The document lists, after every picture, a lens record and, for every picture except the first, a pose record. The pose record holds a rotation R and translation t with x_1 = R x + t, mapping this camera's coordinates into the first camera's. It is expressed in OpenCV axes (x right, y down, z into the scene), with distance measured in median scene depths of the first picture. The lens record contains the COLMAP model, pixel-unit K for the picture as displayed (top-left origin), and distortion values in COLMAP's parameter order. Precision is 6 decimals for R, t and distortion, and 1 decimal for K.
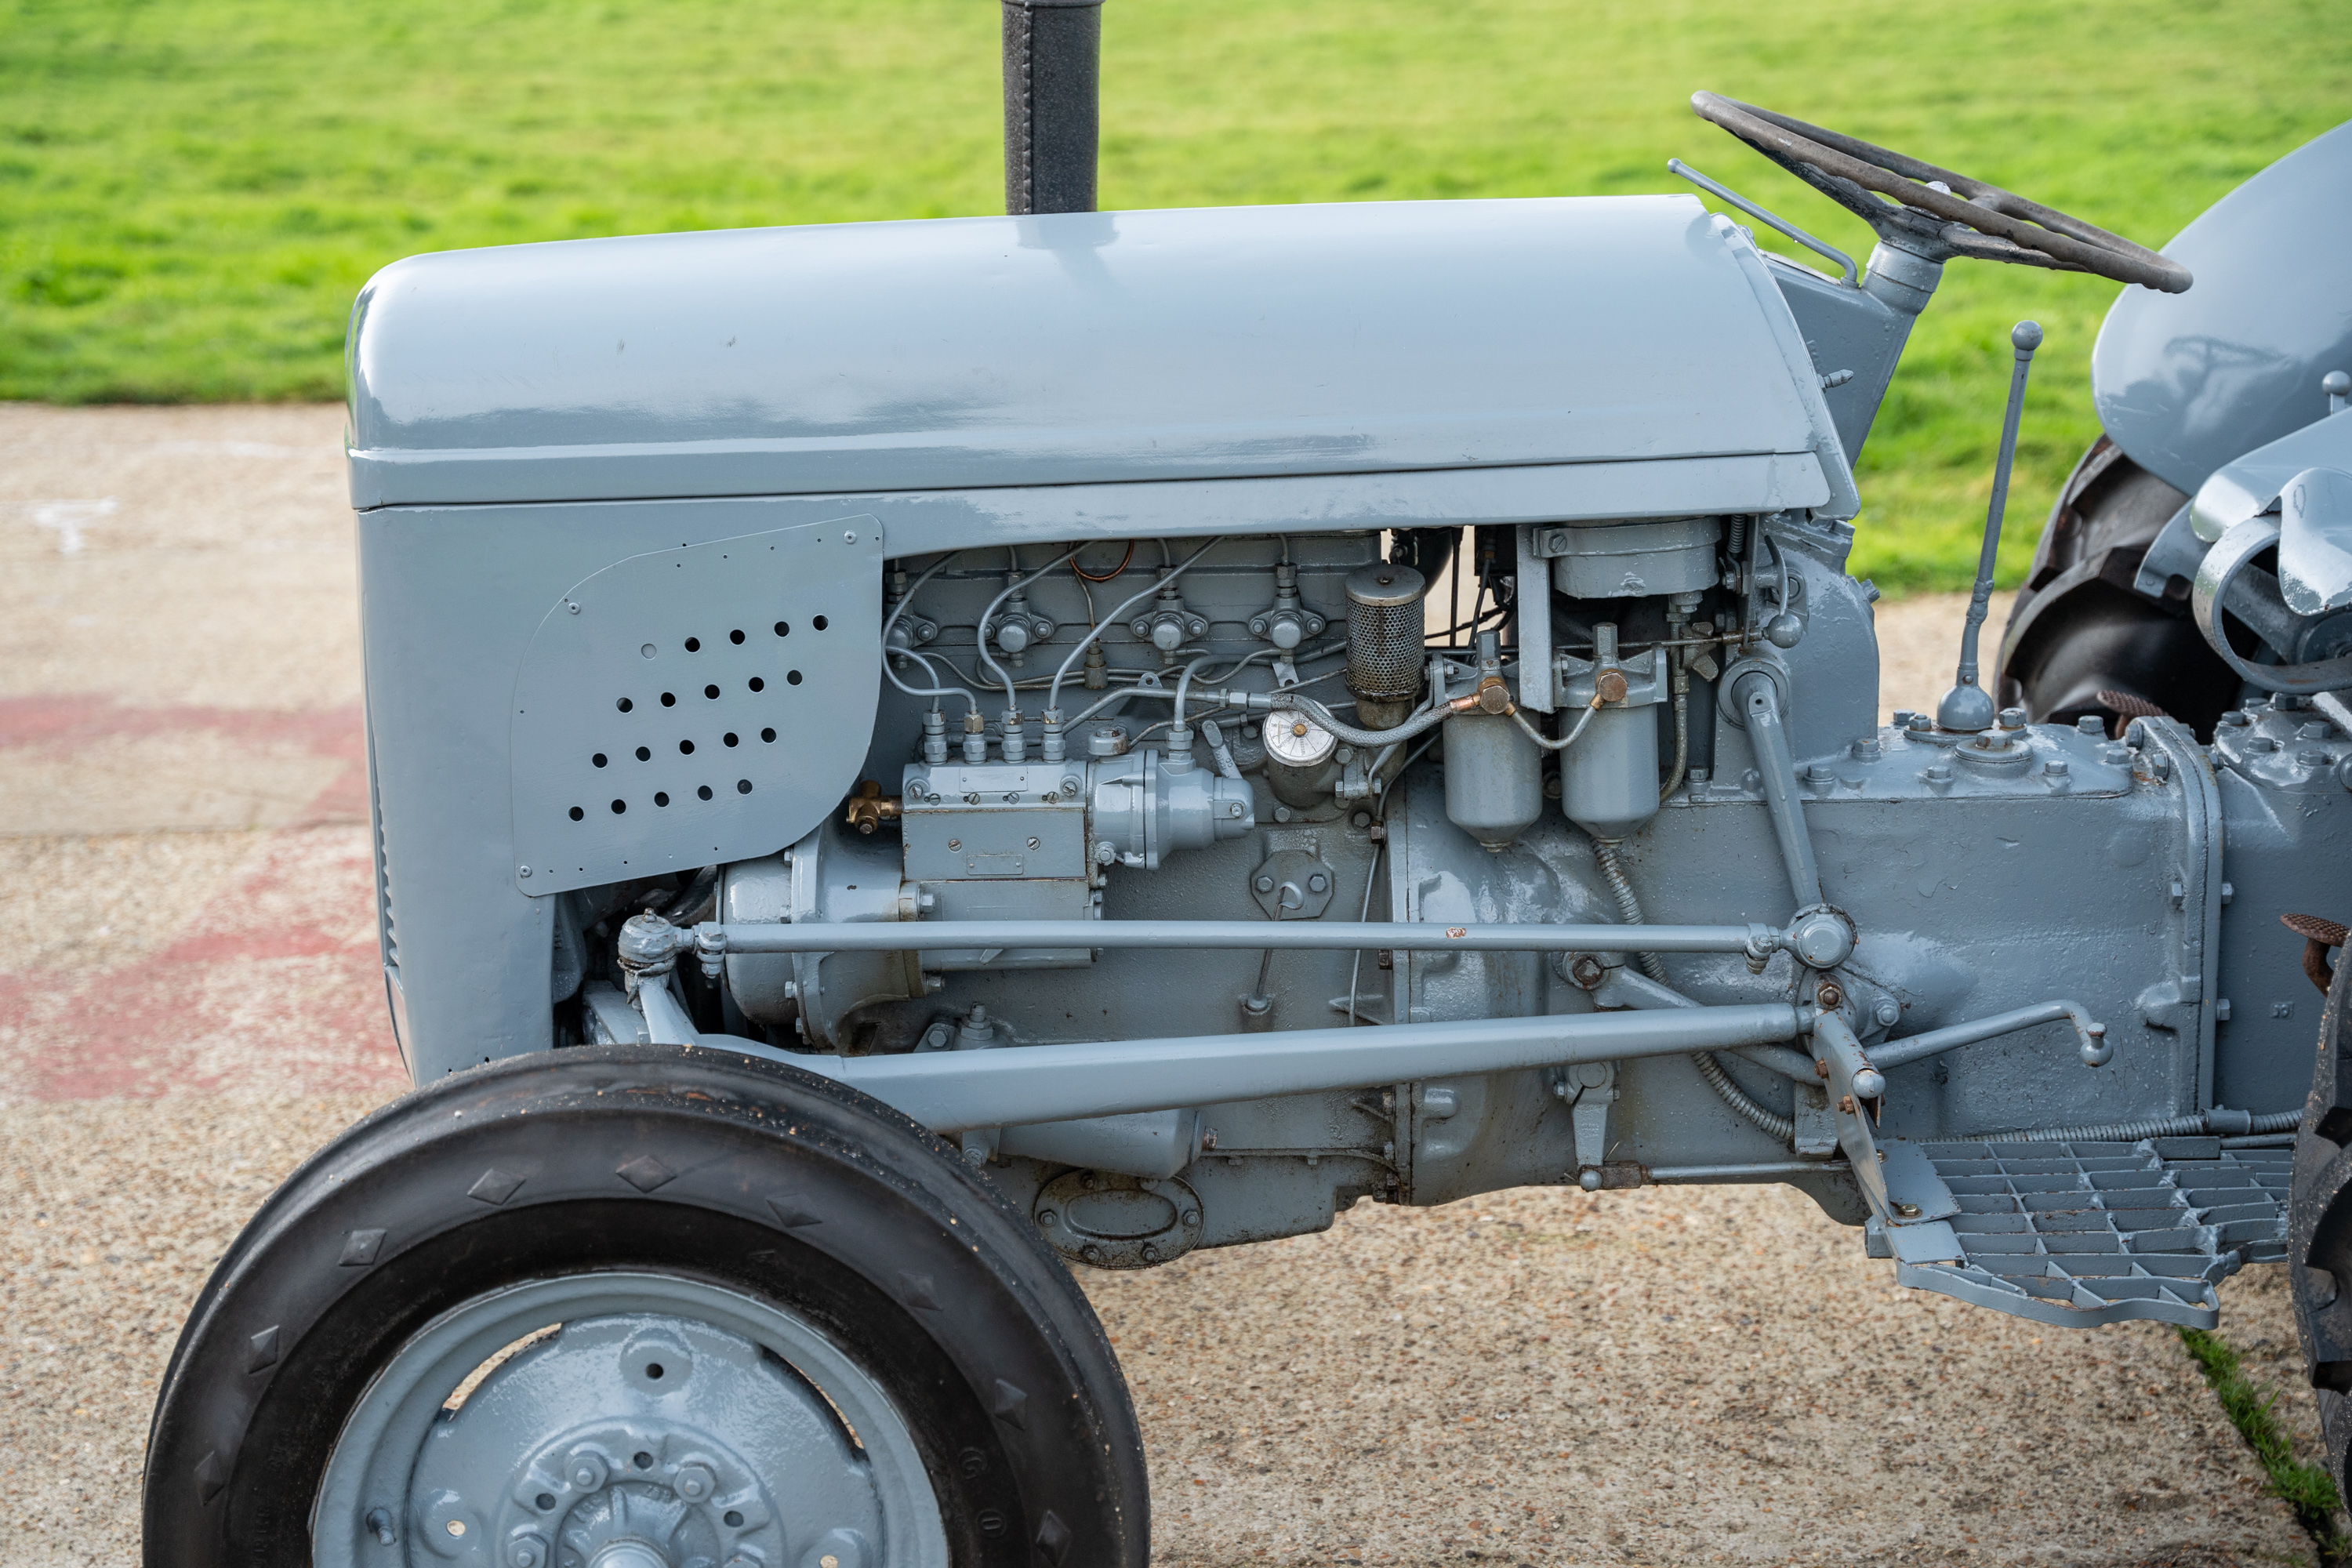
lens RADIAL K [[3734.1, 0, 1185.8], [0, 3734.1, 771.8], [0, 0, 1]] dist [0.175360, 0.000000]
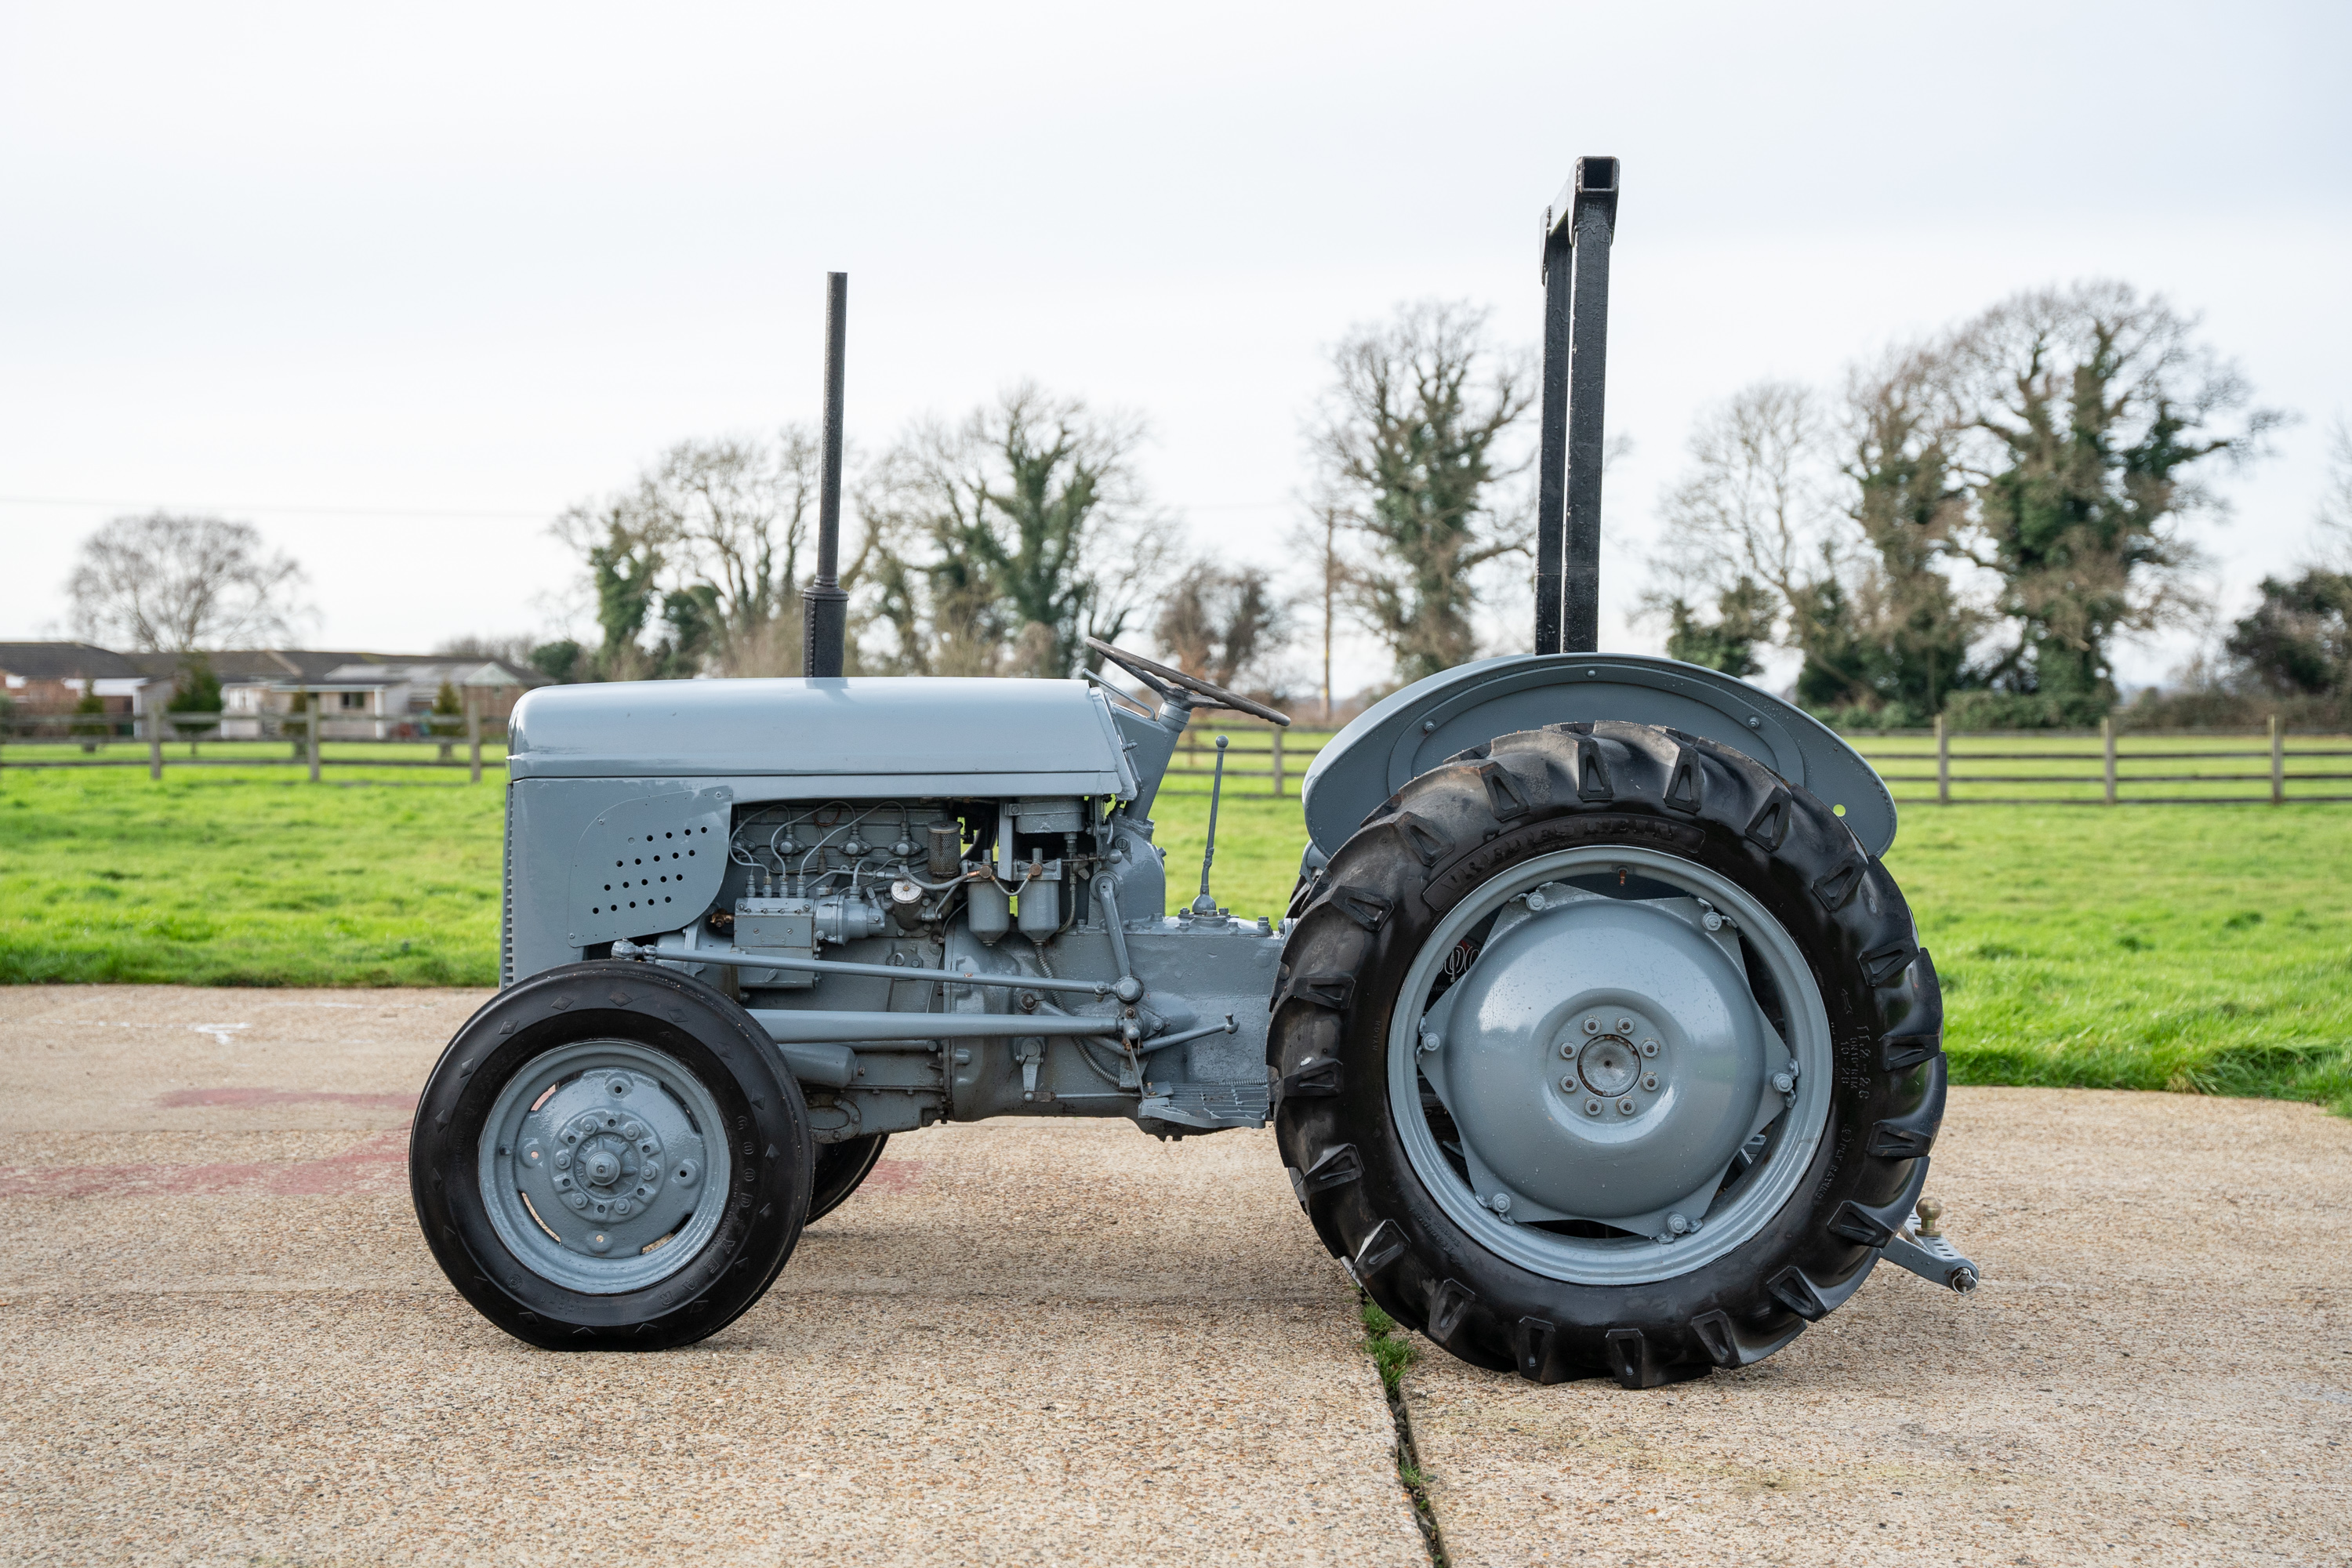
lens RADIAL K [[3736.5, 0, 1155.0], [0, 3736.5, 785.4], [0, 0, 1]] dist [0.166349, 0.000000]
pose [[0.999388, 0.034909, 0.002264, 0.179045], [-0.033538, 0.974524, -0.221762, 0.441591], [-0.009948, 0.221551, 0.975098, -1.307736]]
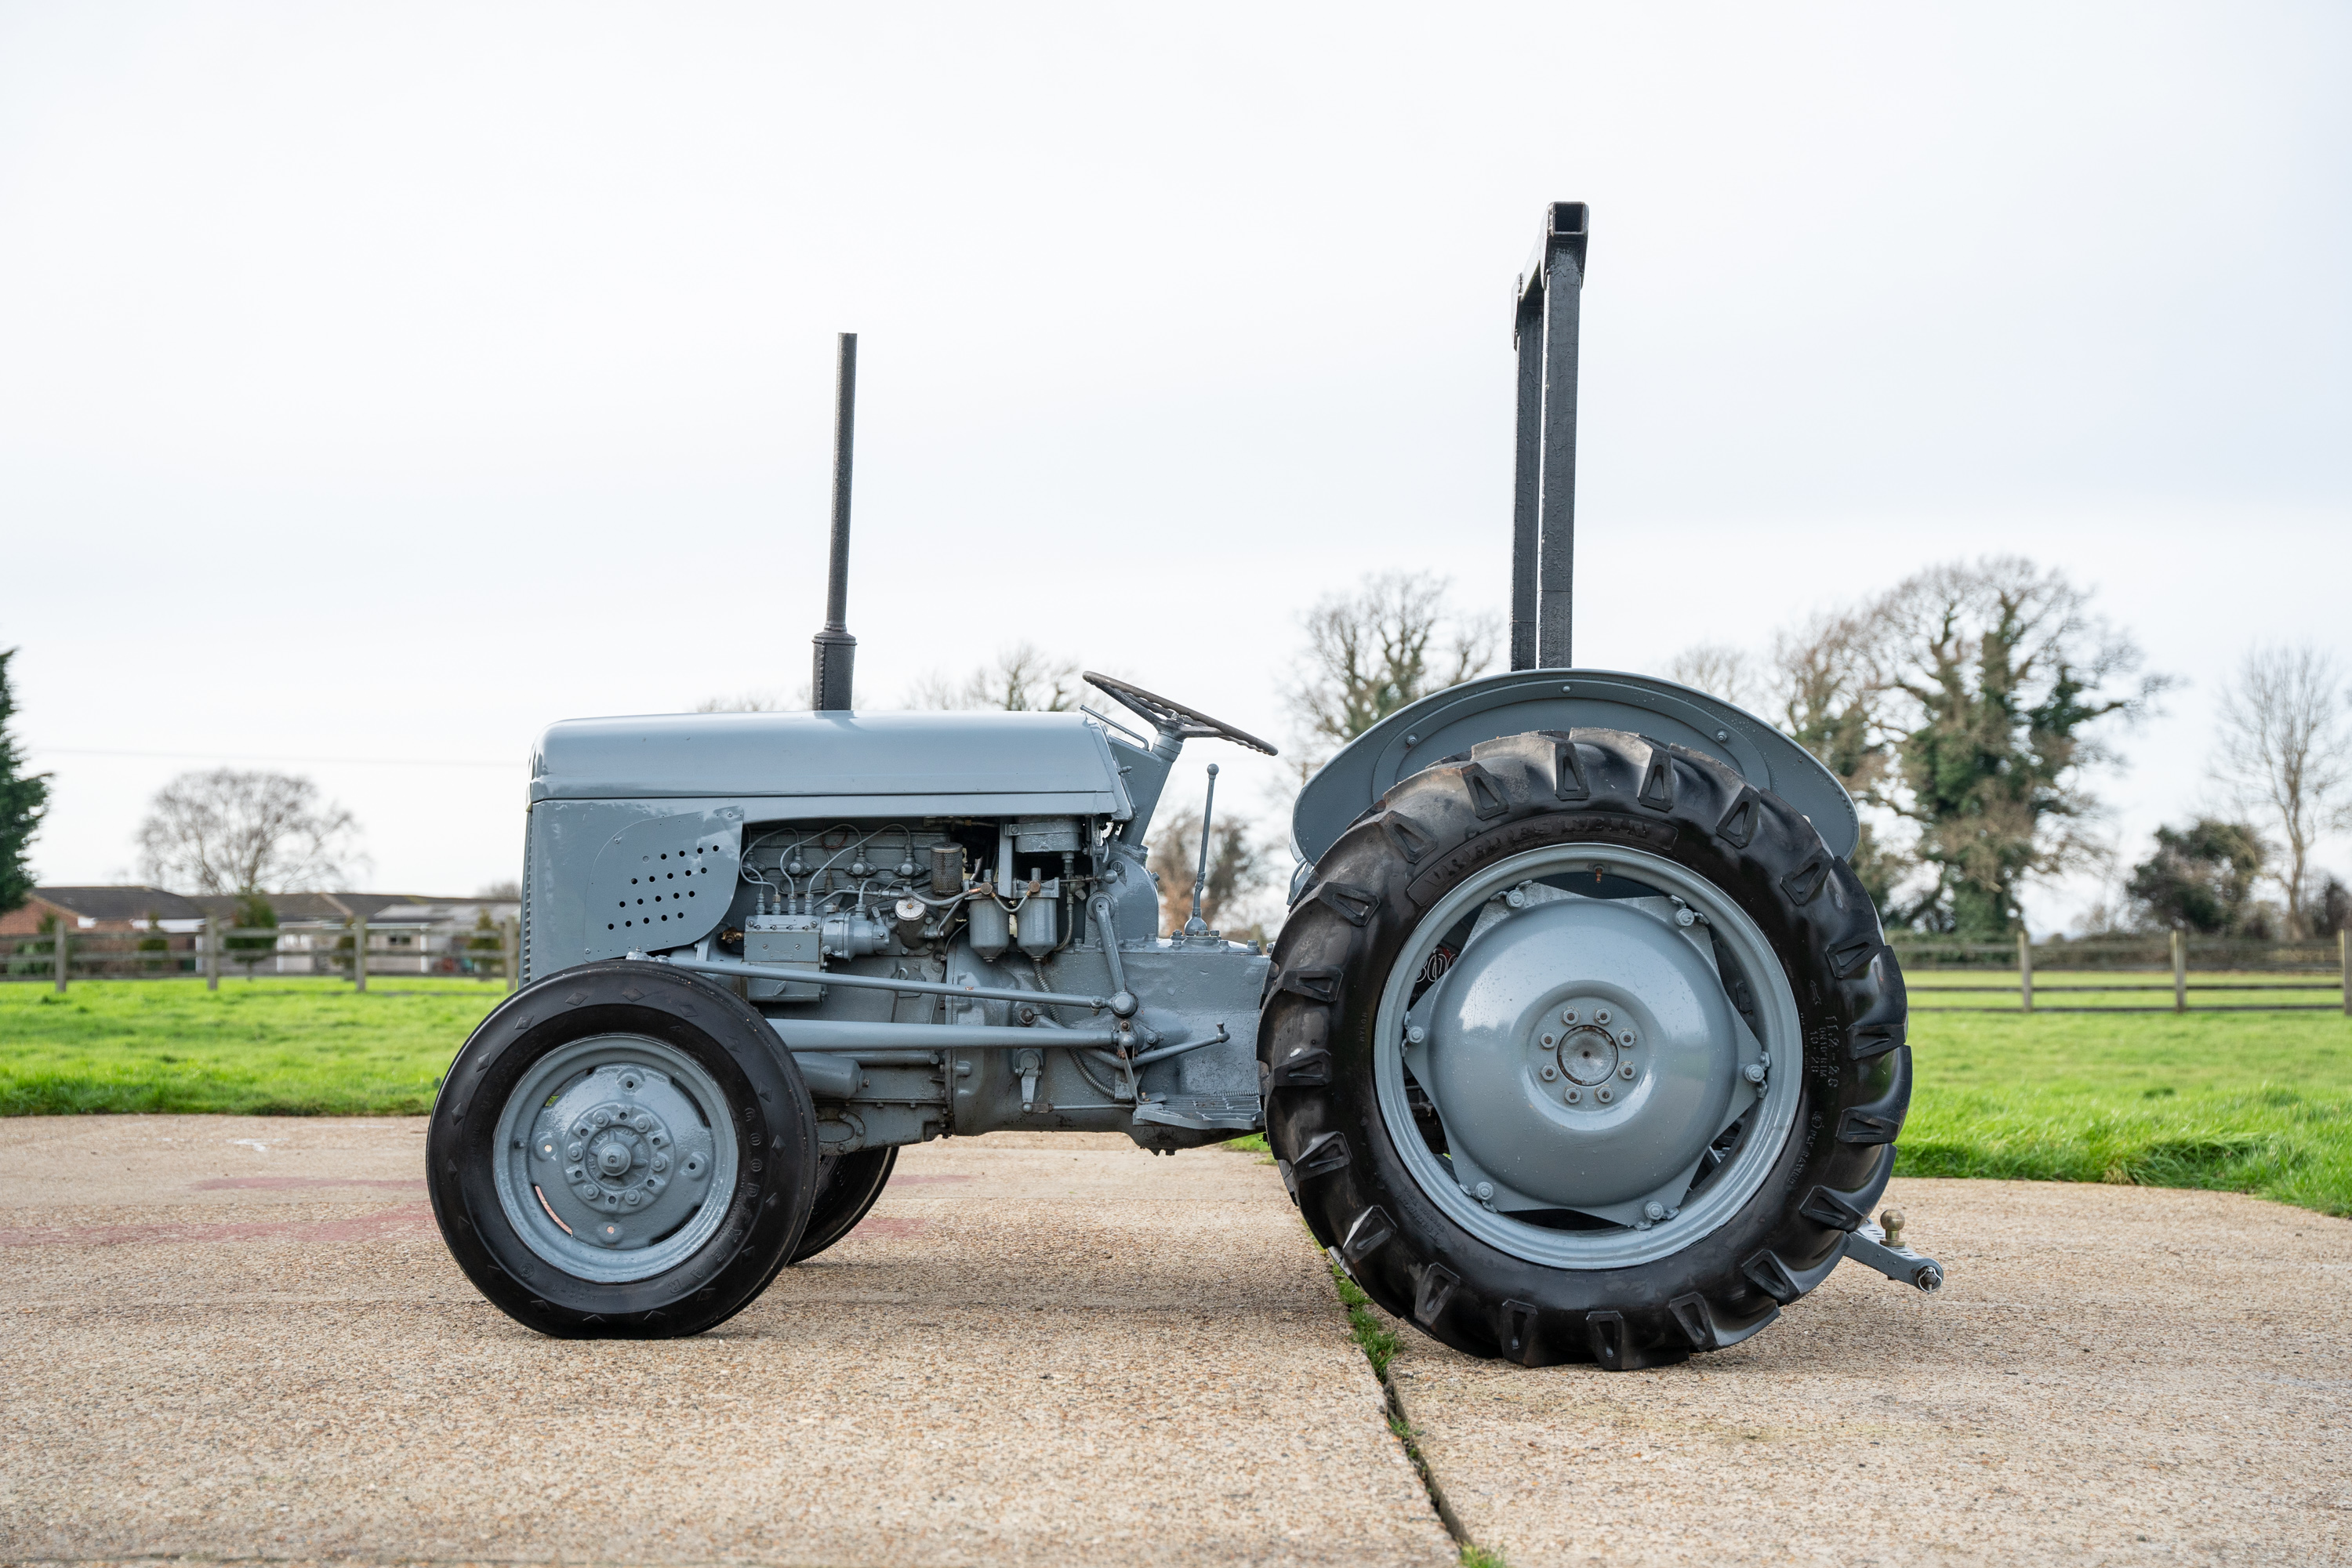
lens RADIAL K [[3439.9, 0, 1179.9], [0, 3439.9, 795.2], [0, 0, 1]] dist [0.151140, 0.000000]
pose [[0.999324, 0.035187, 0.010691, 0.180163], [-0.030612, 0.957019, -0.288405, 0.563543], [-0.020380, 0.287883, 0.957449, -1.181942]]
